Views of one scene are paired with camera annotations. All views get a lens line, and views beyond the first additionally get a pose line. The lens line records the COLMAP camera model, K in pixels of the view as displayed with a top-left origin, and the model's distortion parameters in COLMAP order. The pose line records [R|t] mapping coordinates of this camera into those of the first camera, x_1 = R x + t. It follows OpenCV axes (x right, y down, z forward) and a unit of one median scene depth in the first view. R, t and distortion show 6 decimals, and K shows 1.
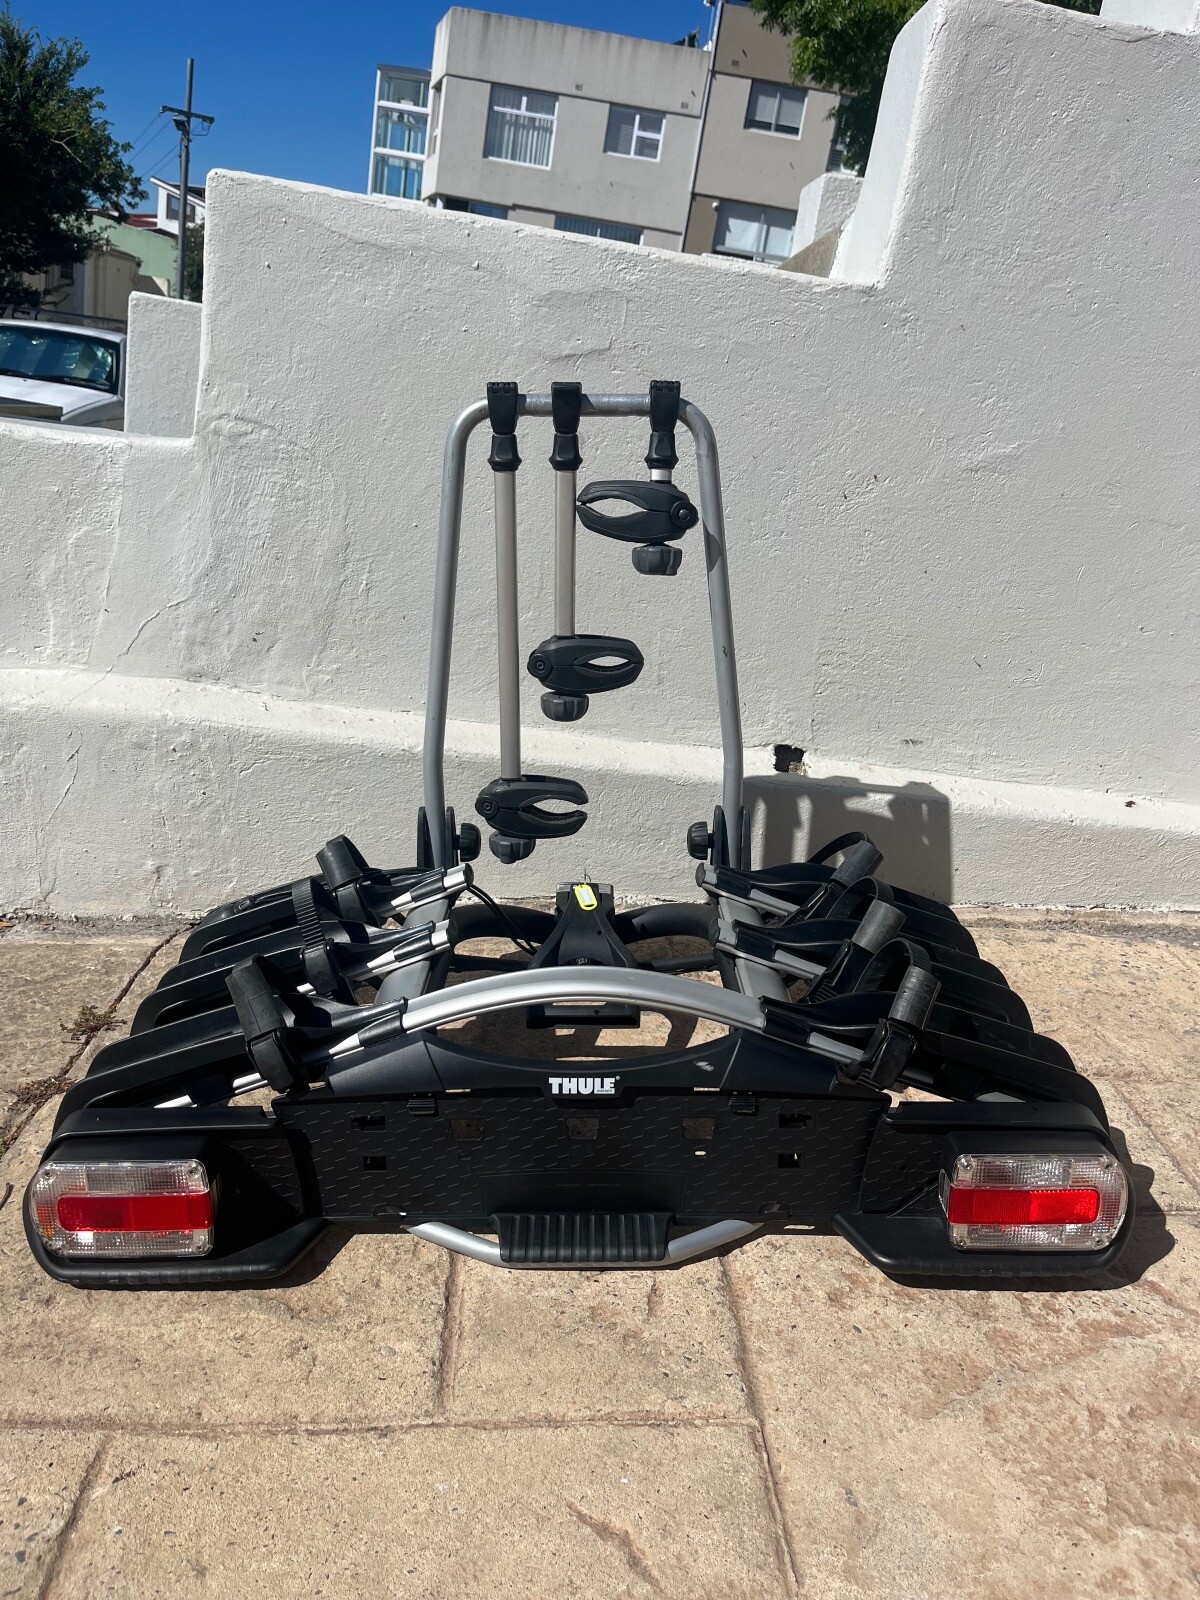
lens RADIAL K [[1275.7, 0, 603.0], [0, 1275.7, 777.5], [0, 0, 1]] dist [0.092777, -0.128227]
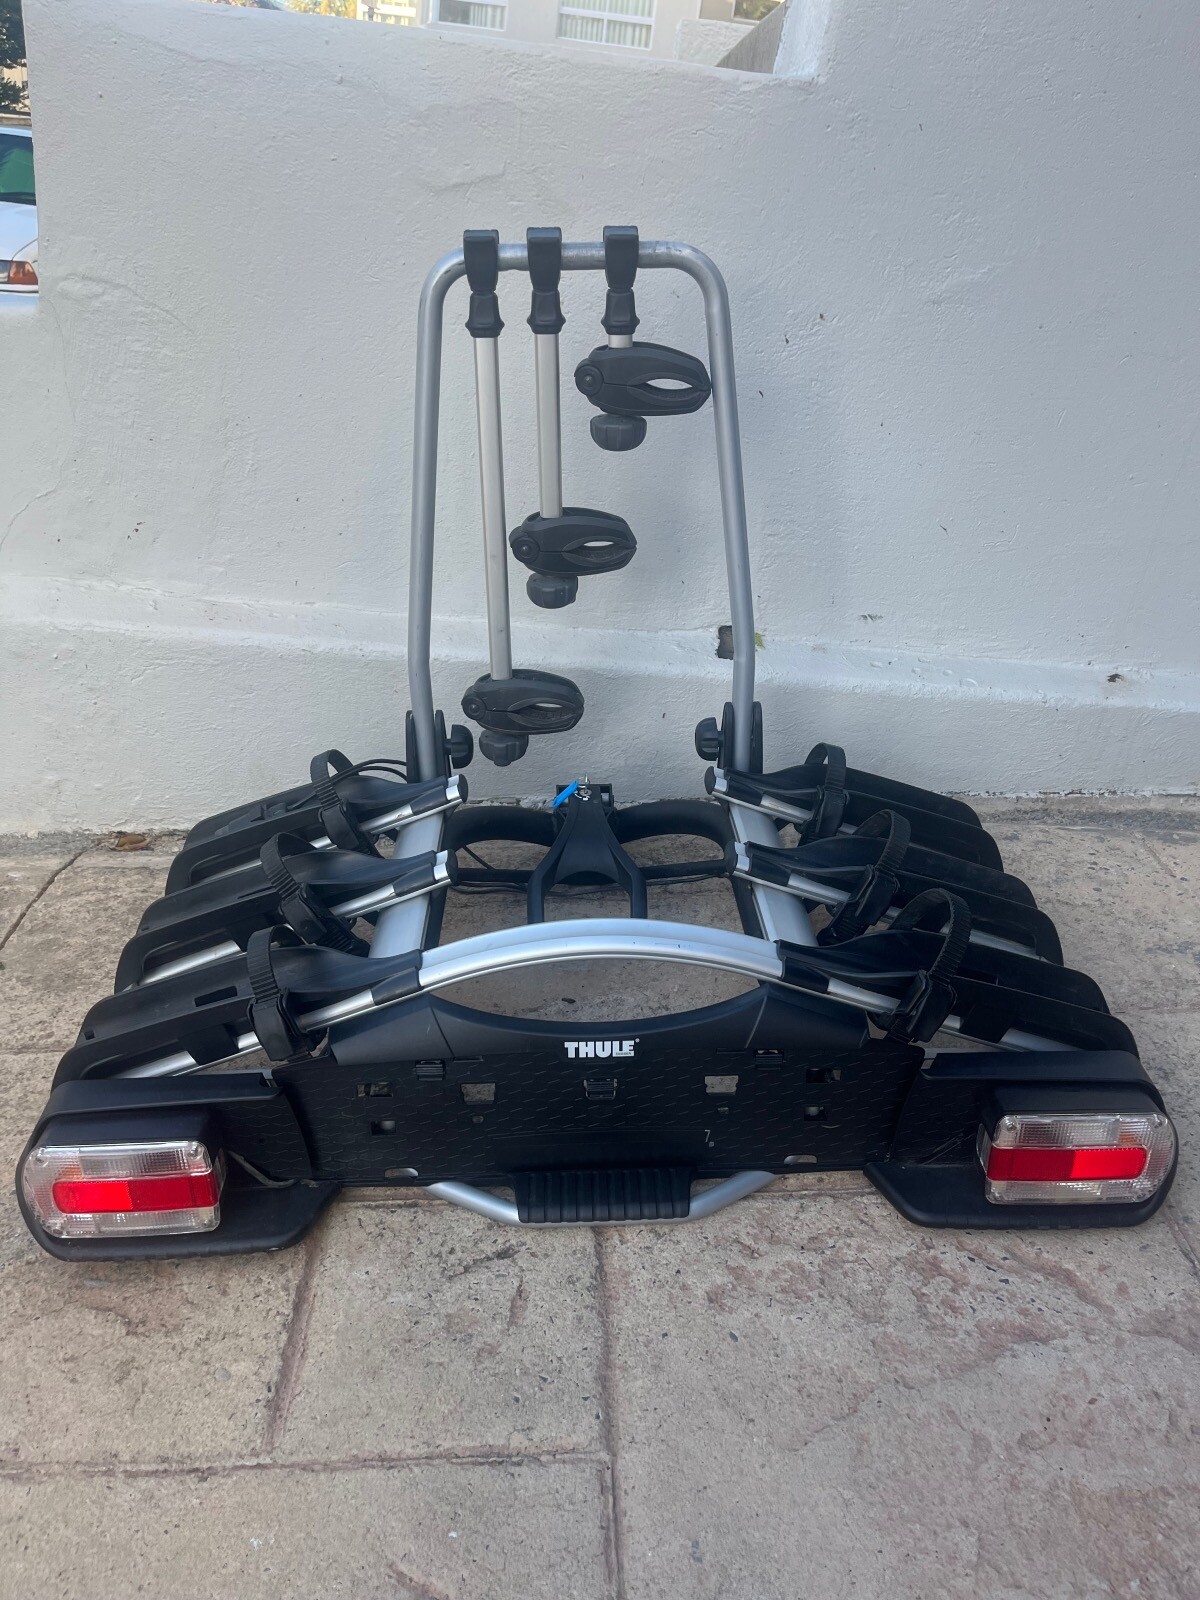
lens RADIAL K [[1275.7, 0, 603.0], [0, 1275.7, 777.5], [0, 0, 1]] dist [0.092777, -0.128227]
pose [[0.998751, -0.029159, -0.040580, 0.155583], [0.035131, 0.987253, 0.155236, -0.114523], [0.035536, -0.156468, 0.987044, 0.154370]]
